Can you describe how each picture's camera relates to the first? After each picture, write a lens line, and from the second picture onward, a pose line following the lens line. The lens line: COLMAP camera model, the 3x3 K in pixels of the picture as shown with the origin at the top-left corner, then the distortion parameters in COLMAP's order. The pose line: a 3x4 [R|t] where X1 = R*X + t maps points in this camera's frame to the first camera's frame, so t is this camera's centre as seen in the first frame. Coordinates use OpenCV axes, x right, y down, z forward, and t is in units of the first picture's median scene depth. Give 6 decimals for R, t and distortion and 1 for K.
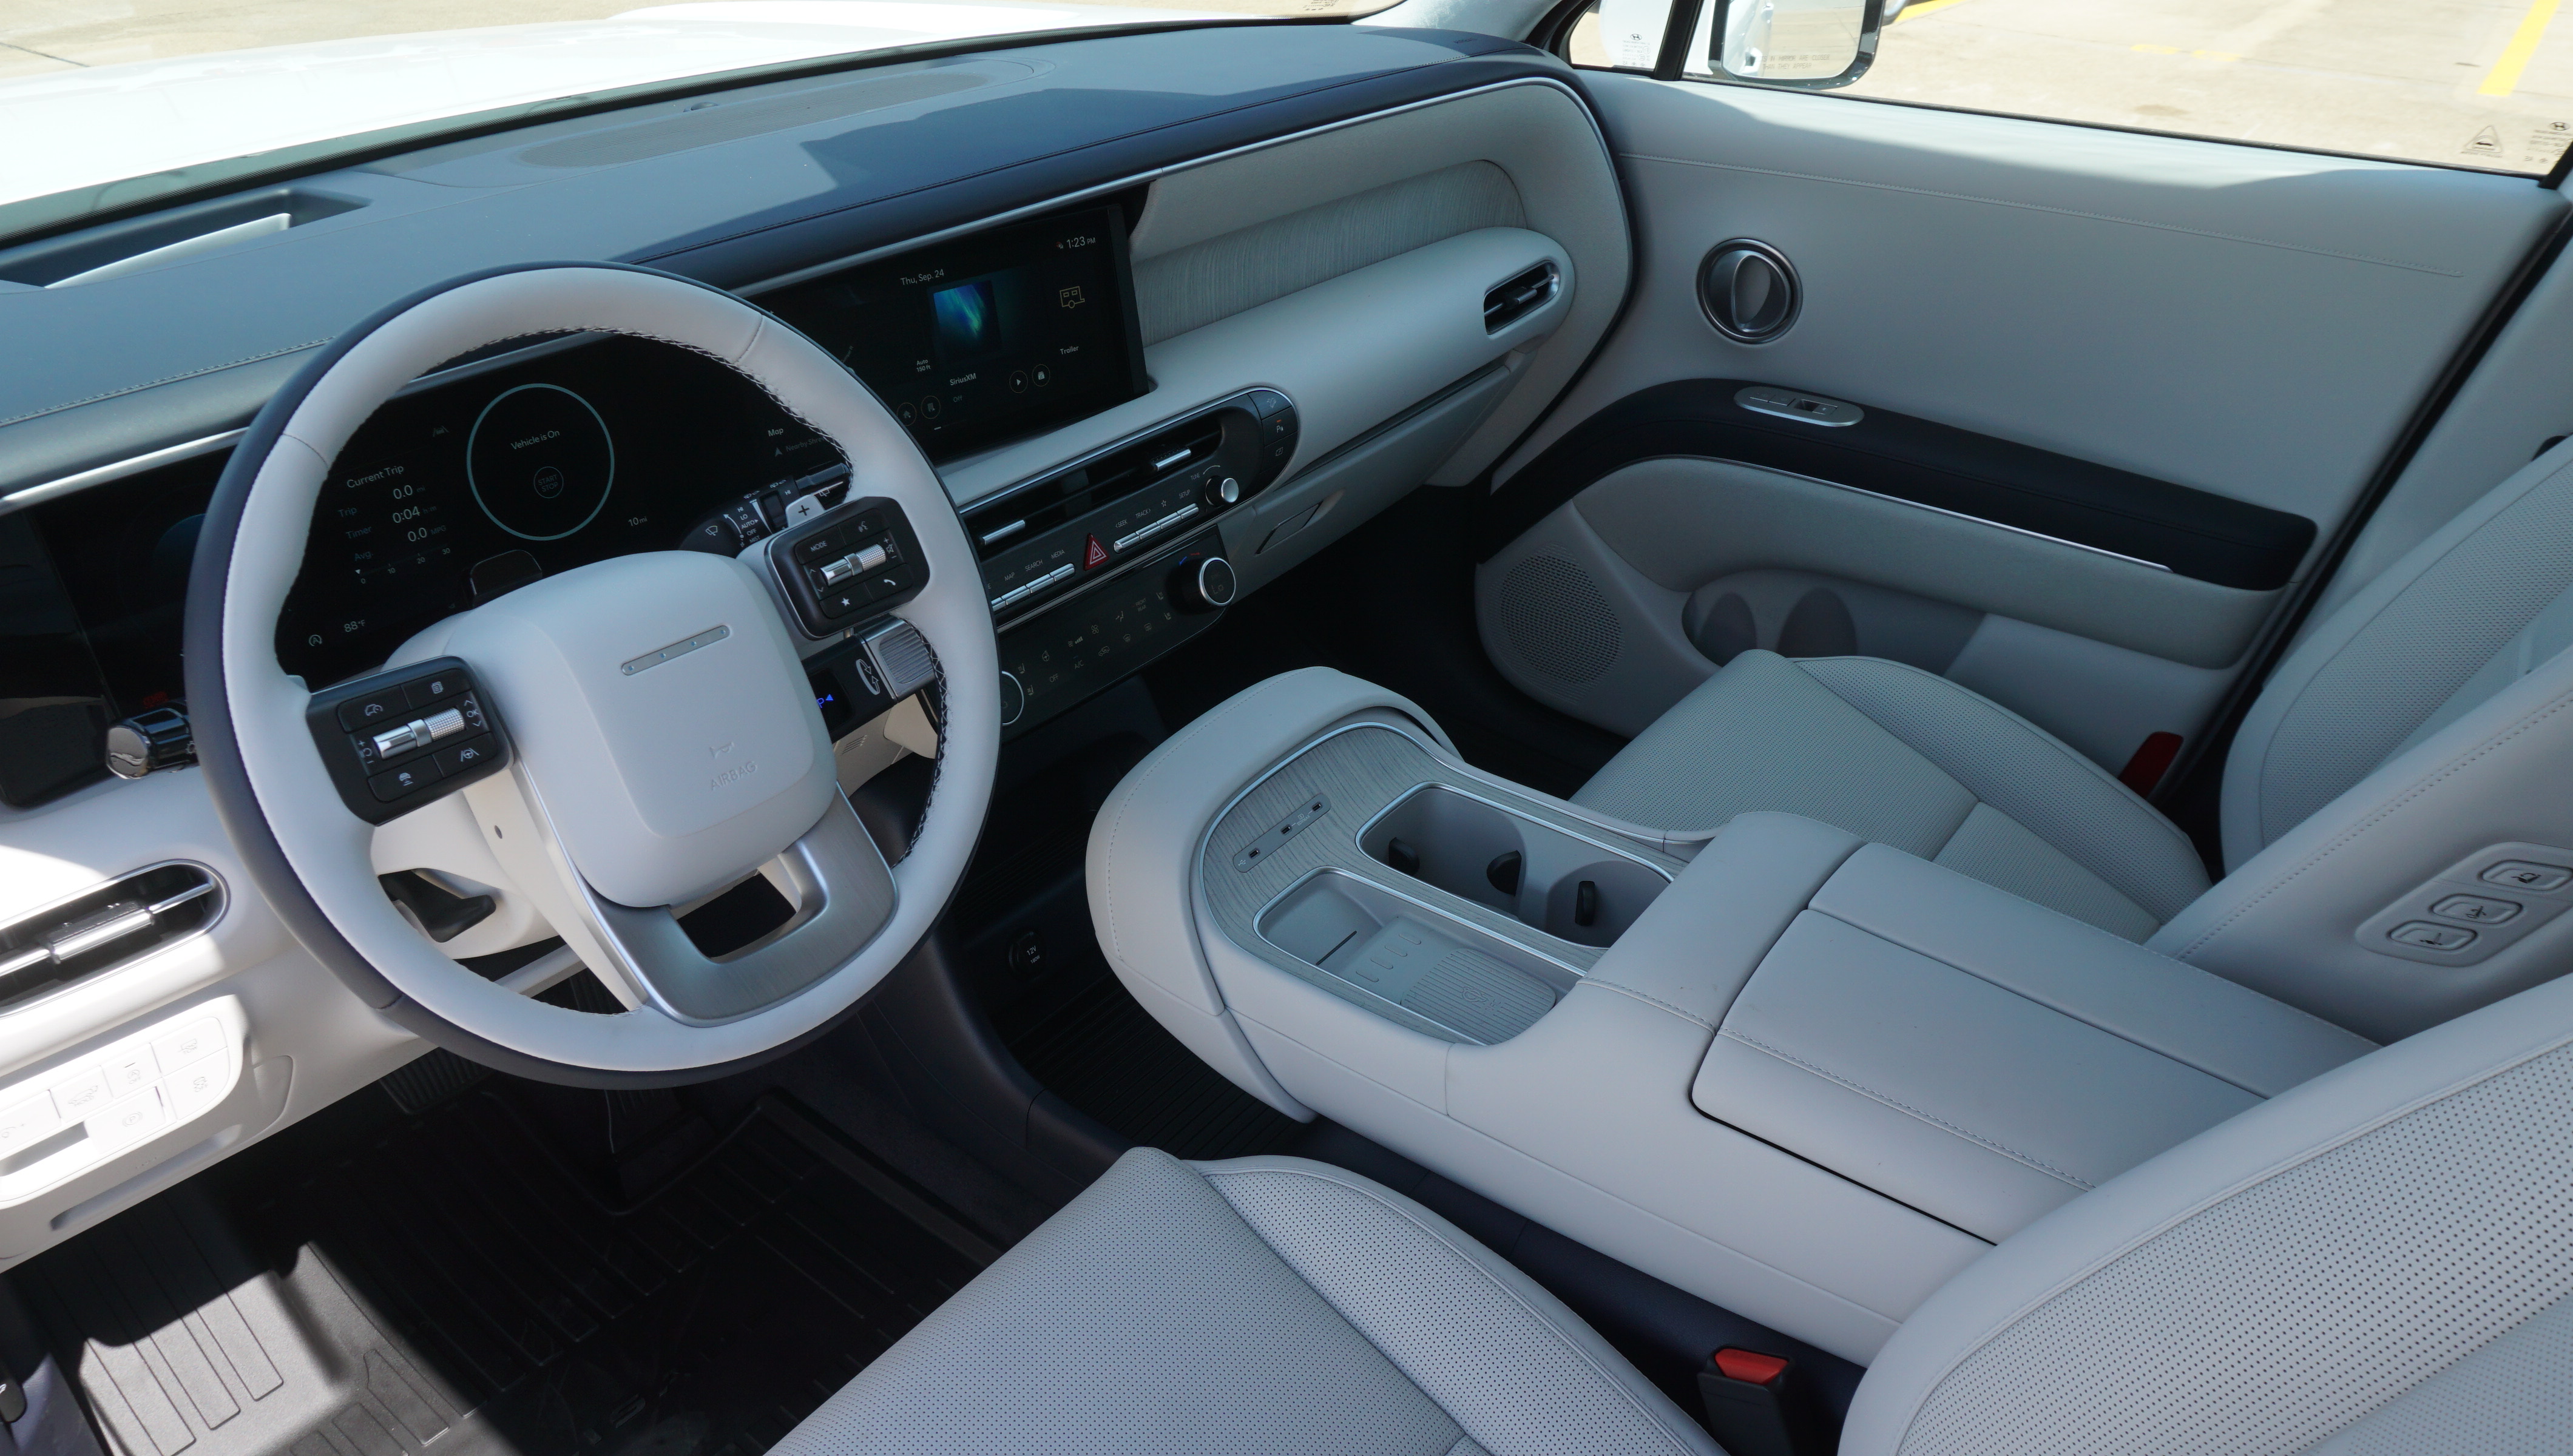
lens RADIAL K [[1757.8, 0, 1274.2], [0, 1757.8, 730.1], [0, 0, 1]] dist [-0.004519, -0.002829]
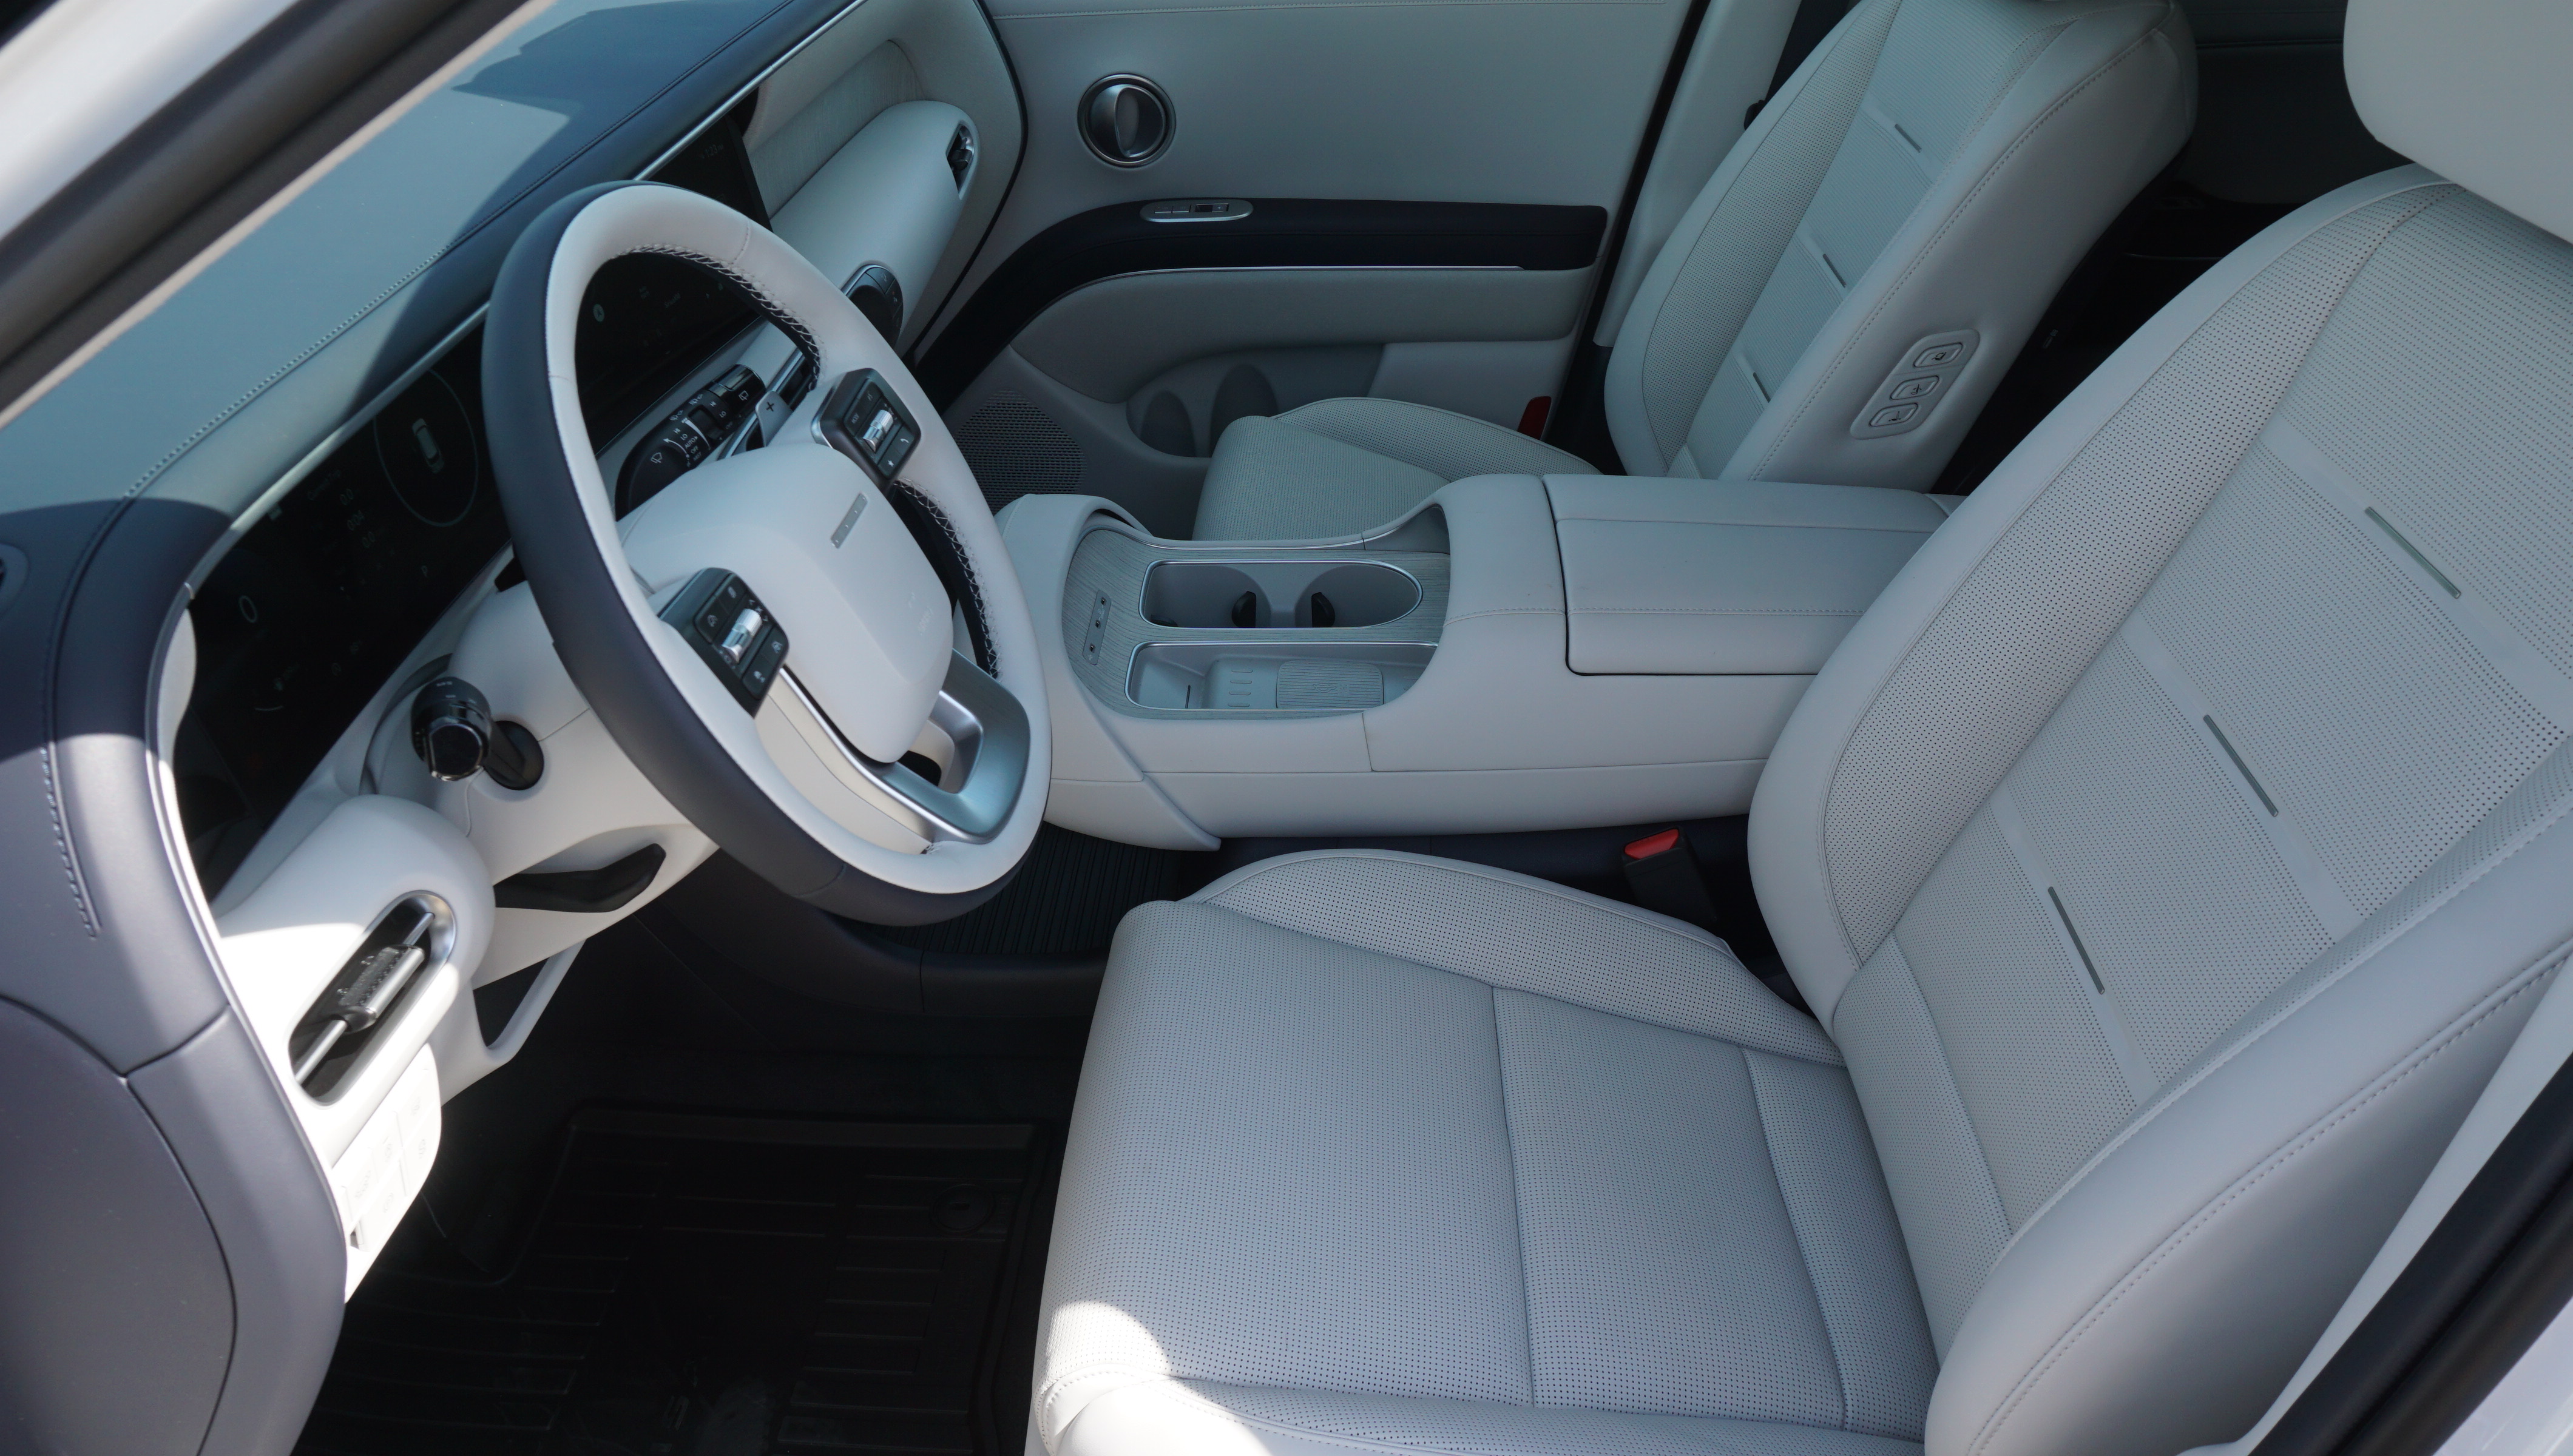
lens RADIAL K [[1829.3, 0, 1289.3], [0, 1829.3, 672.9], [0, 0, 1]] dist [-0.001615, -0.000612]
pose [[0.811786, -0.313988, 0.492356, -0.426429], [0.310118, 0.946225, 0.092116, 0.014612], [-0.494803, 0.077910, 0.865506, -0.062341]]
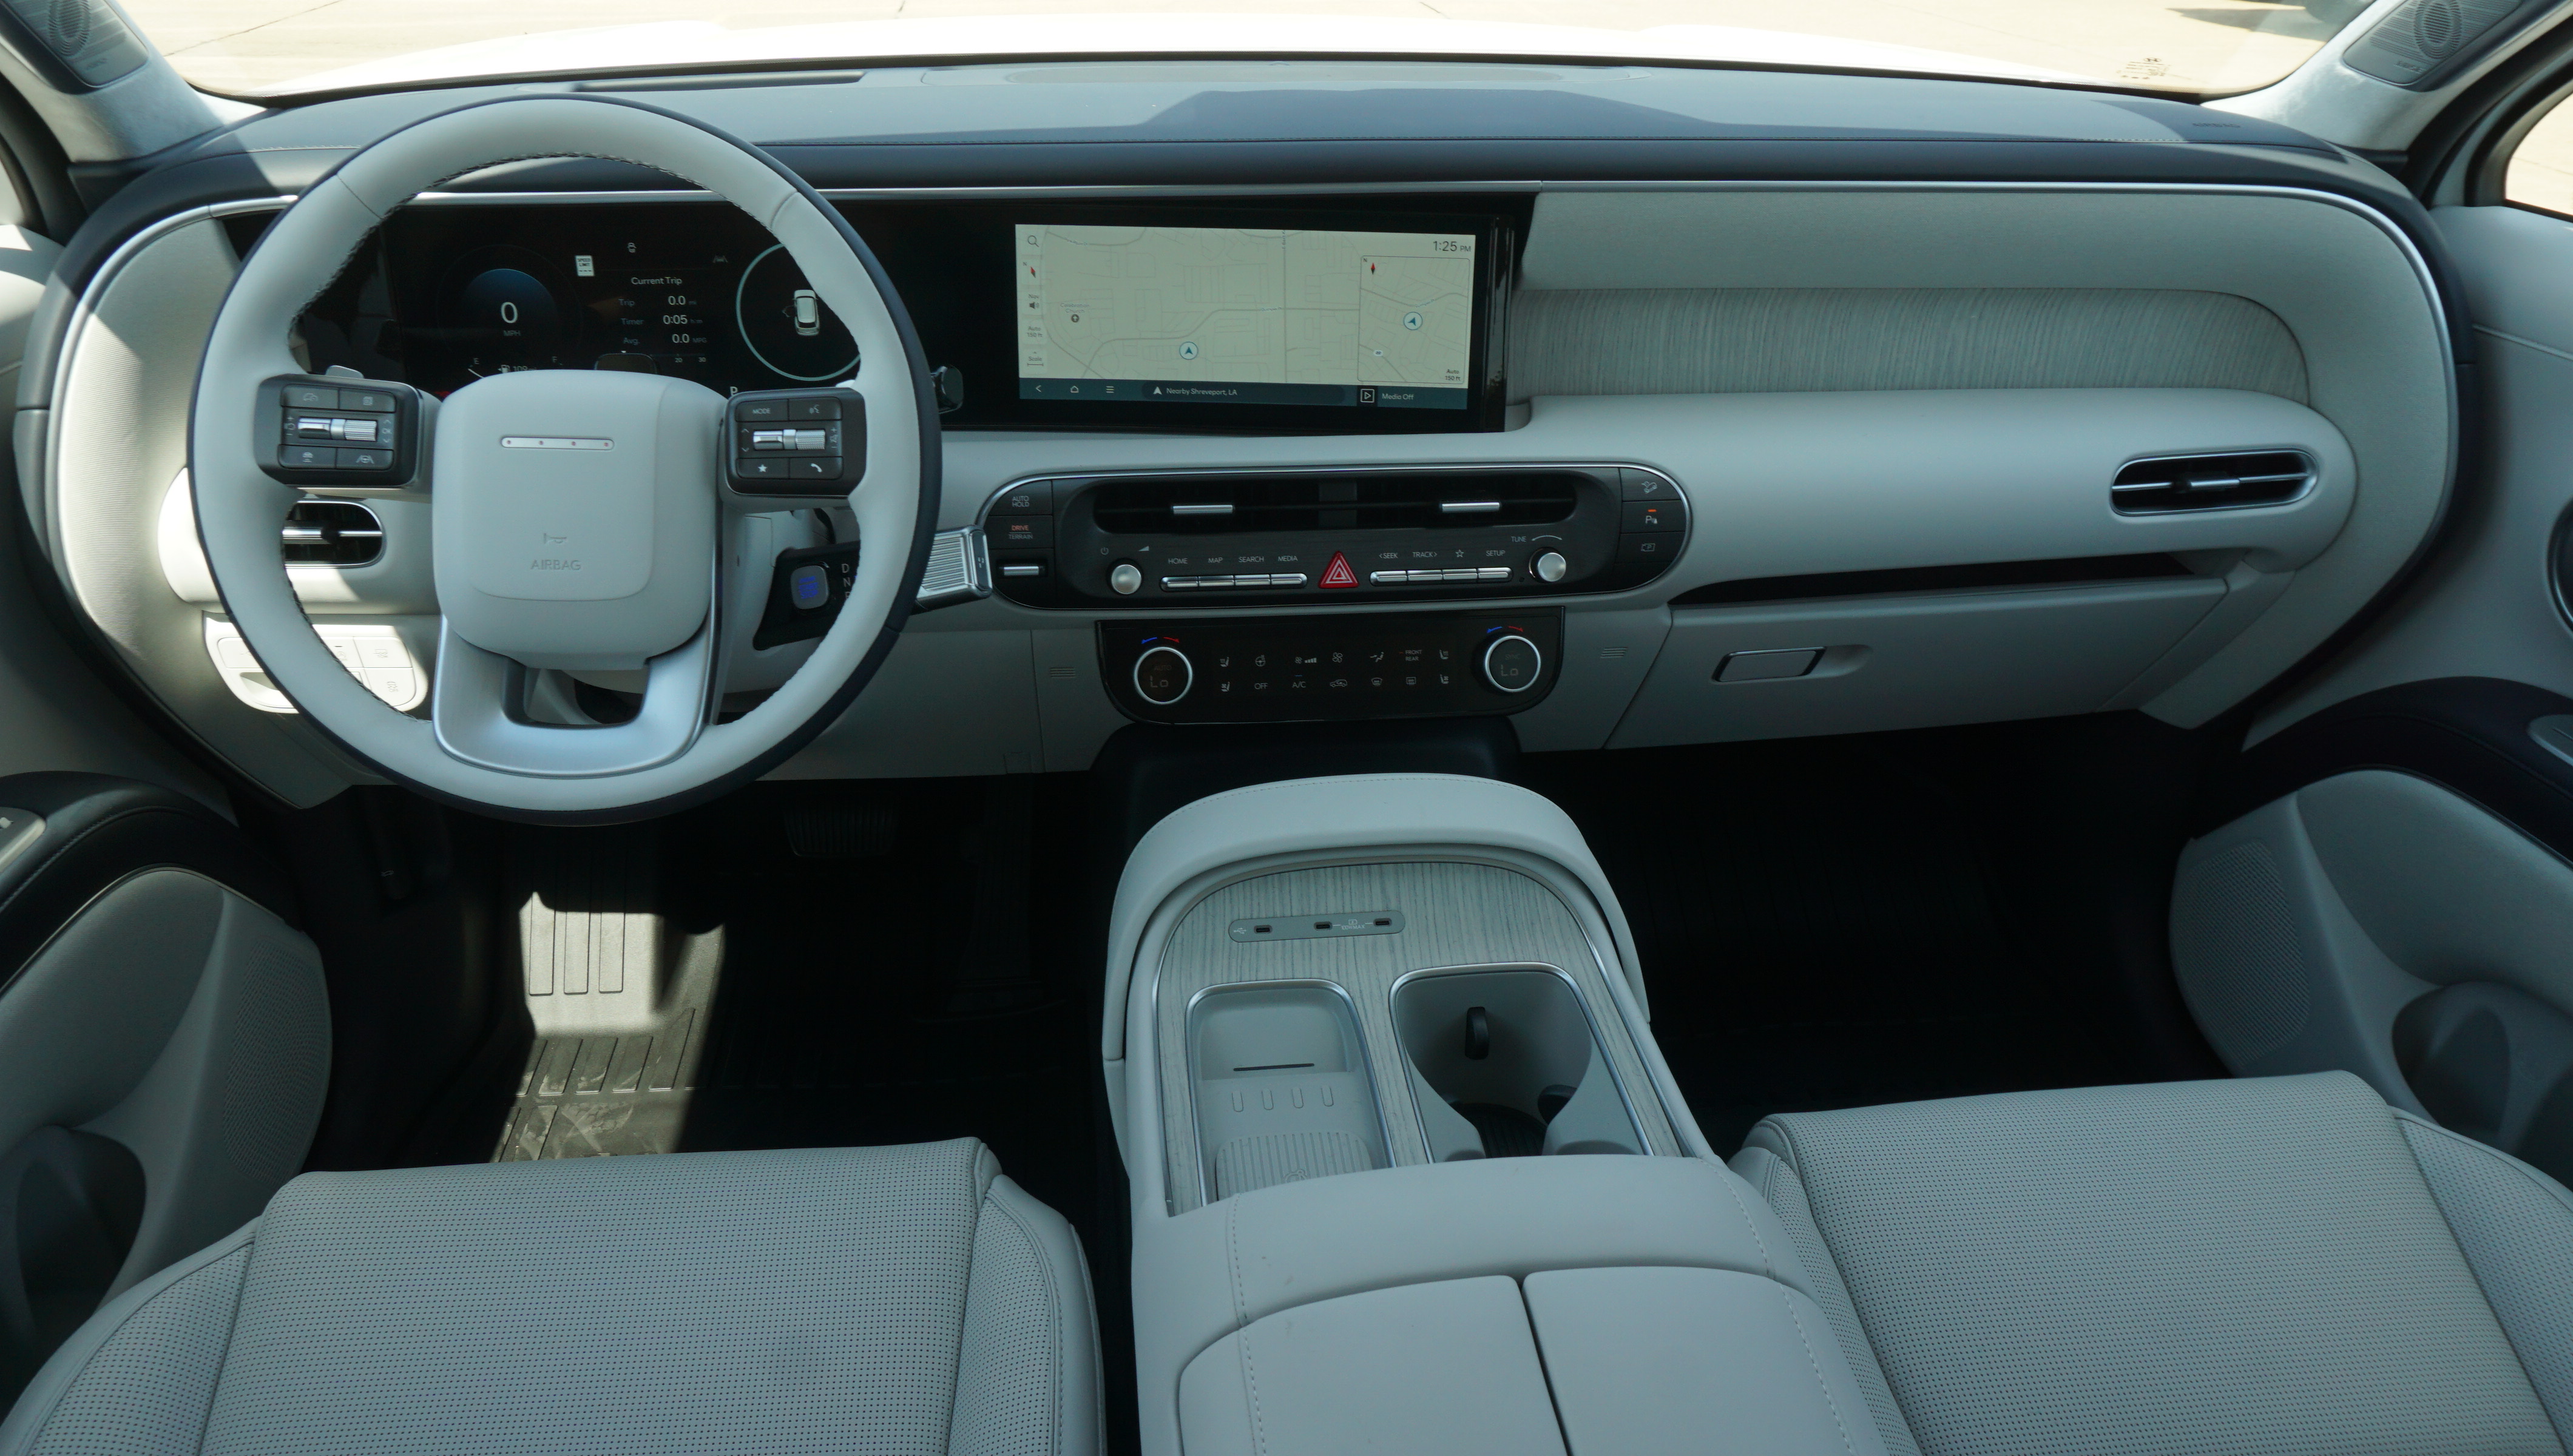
lens RADIAL K [[1757.8, 0, 1274.2], [0, 1757.8, 730.1], [0, 0, 1]] dist [-0.004519, -0.002829]
pose [[0.688235, 0.350795, -0.635040, 0.449192], [-0.376461, 0.920940, 0.100731, -0.097824], [0.620169, 0.169741, 0.765884, 0.271981]]
